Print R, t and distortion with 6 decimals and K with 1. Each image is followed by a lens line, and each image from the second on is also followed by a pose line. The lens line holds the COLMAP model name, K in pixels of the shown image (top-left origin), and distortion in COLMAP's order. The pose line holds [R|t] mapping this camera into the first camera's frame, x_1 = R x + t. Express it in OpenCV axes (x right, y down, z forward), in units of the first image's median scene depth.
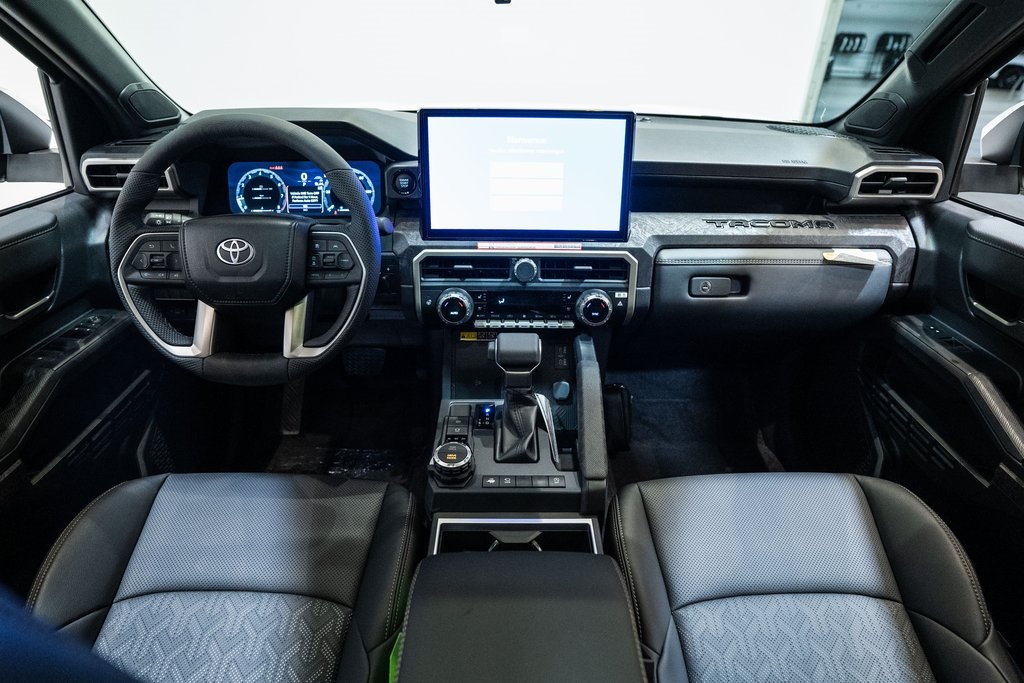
lens RADIAL K [[547.1, 0, 528.3], [0, 547.1, 333.6], [0, 0, 1]] dist [-0.047951, 0.024082]
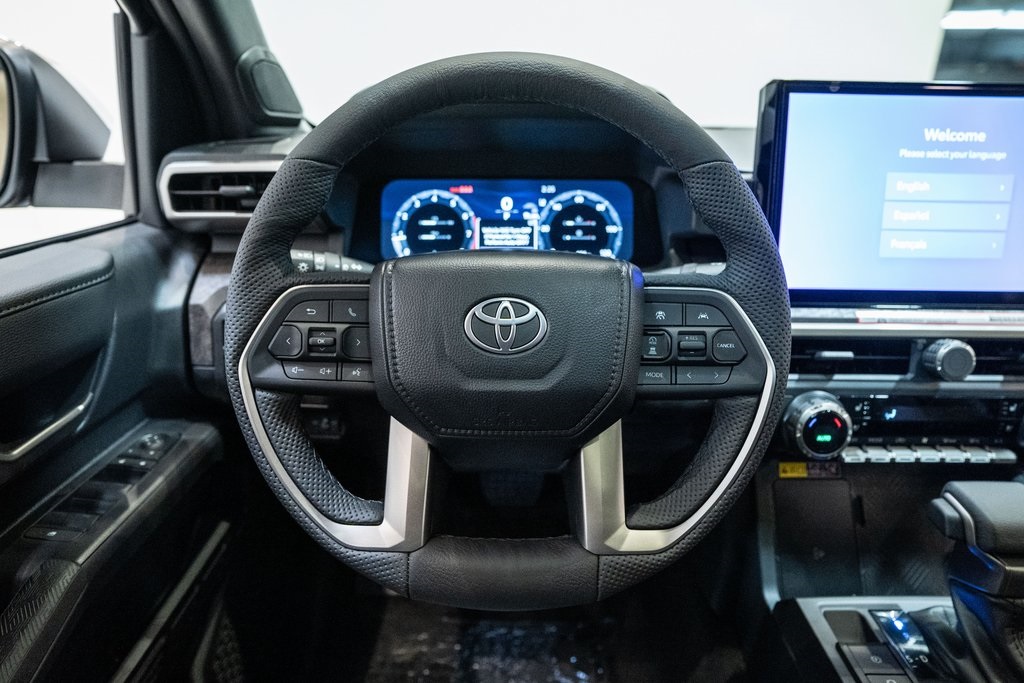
lens RADIAL K [[547.1, 0, 514.3], [0, 547.1, 322.1], [0, 0, 1]] dist [-0.047951, 0.024082]
pose [[0.999914, 0.004705, -0.012236, -0.438623], [-0.006480, 0.988770, -0.149305, -0.069624], [0.011396, 0.149371, 0.988715, 0.444299]]
